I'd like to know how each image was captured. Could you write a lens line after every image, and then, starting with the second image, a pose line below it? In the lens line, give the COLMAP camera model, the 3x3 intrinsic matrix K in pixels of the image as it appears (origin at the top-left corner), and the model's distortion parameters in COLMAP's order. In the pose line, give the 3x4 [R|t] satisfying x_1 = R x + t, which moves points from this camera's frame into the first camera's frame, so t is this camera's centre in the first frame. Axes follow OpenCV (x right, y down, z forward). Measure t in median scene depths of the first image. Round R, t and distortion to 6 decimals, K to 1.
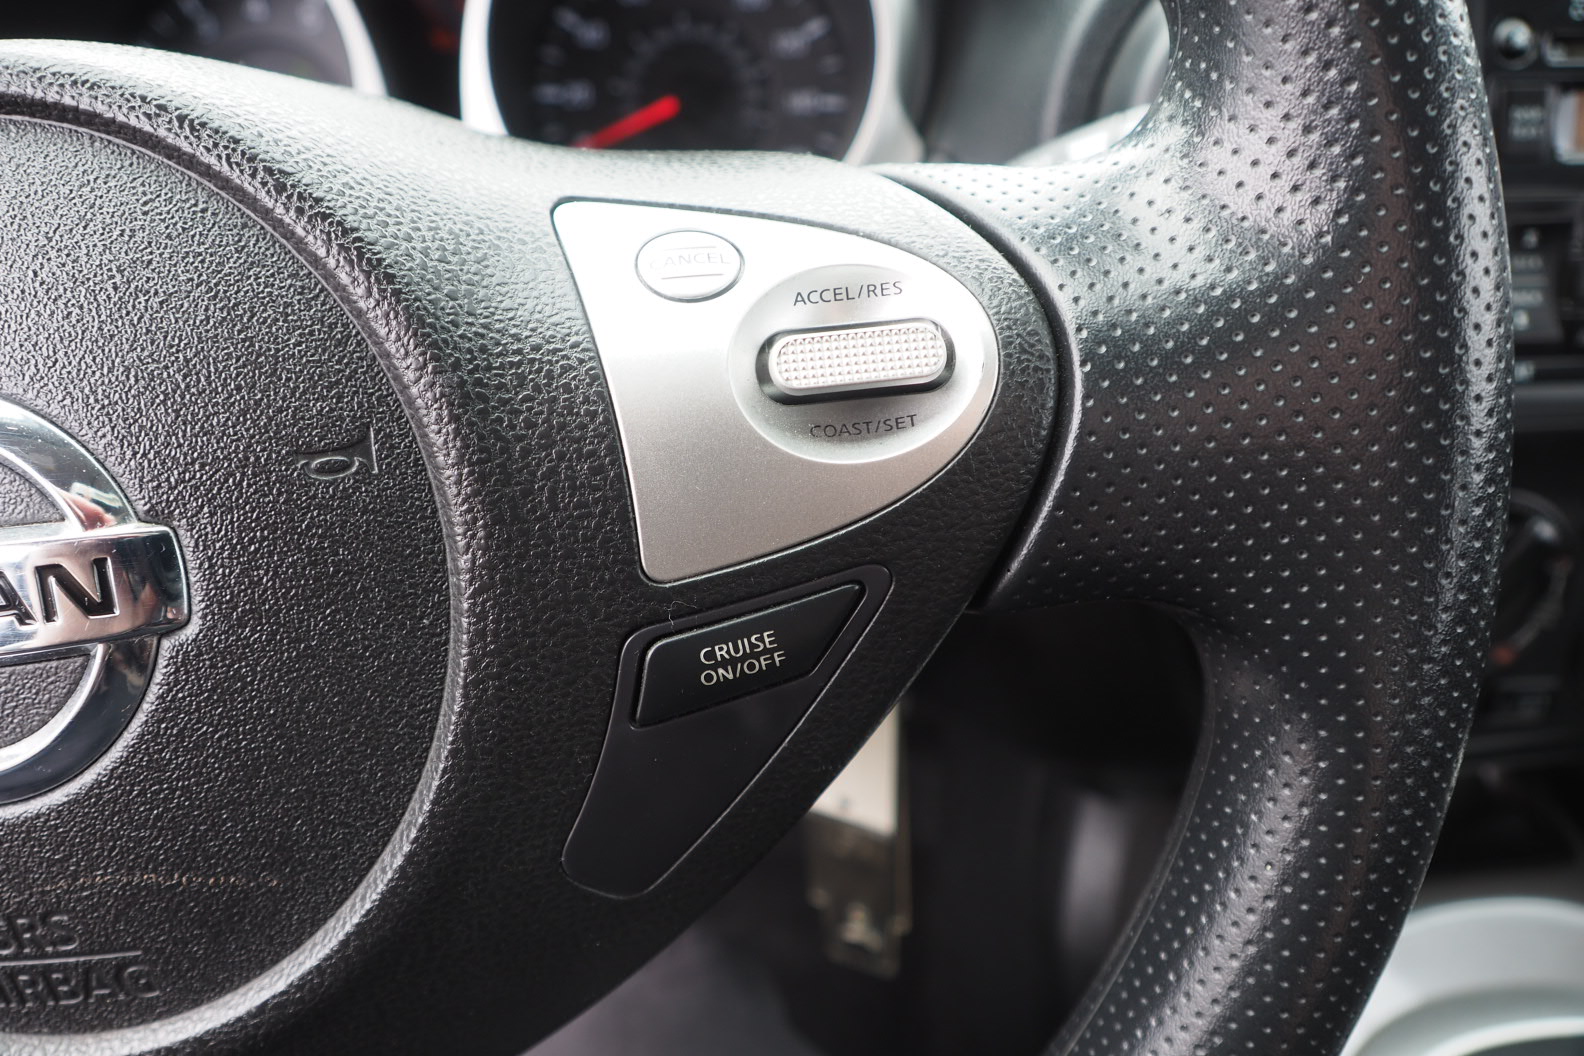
lens RADIAL K [[1092.8, 0, 792.0], [0, 1092.8, 528.0], [0, 0, 1]] dist [-0.048122, -0.000903]
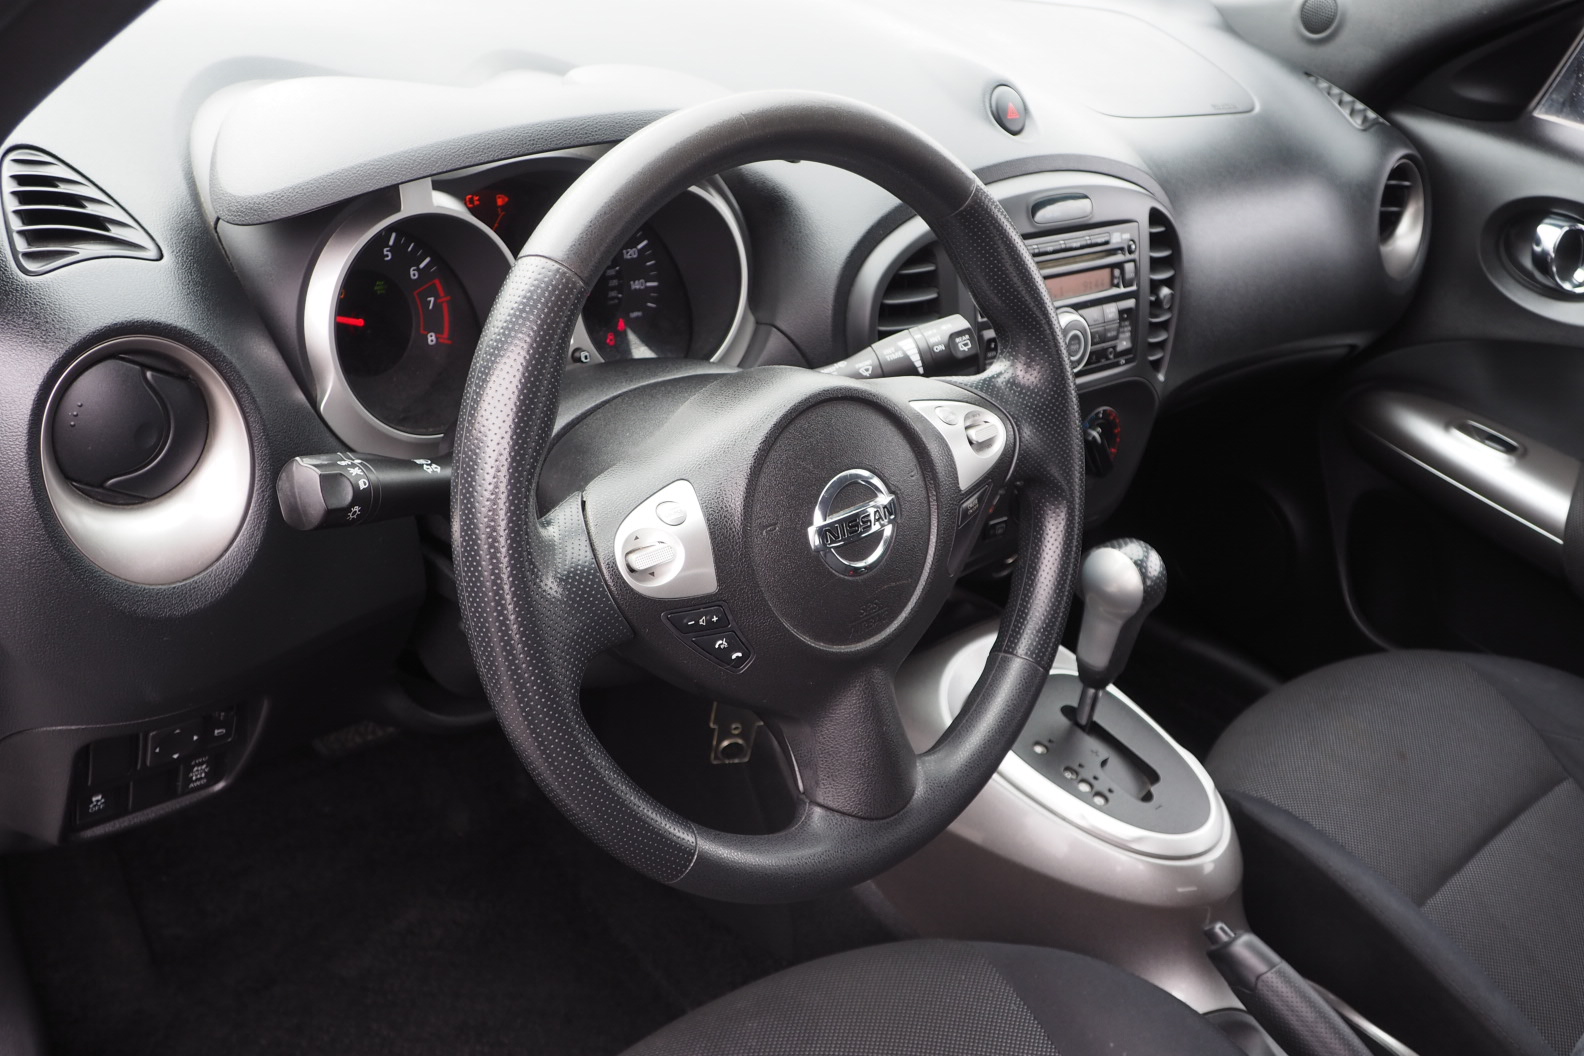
lens RADIAL K [[1488.8, 0, 792.0], [0, 1488.8, 528.0], [0, 0, 1]] dist [-0.002056, 0.012270]
pose [[0.738197, -0.179246, 0.650335, -4.388140], [0.198857, 0.979035, 0.044119, -0.194938], [-0.644609, 0.096755, 0.758365, -2.942231]]
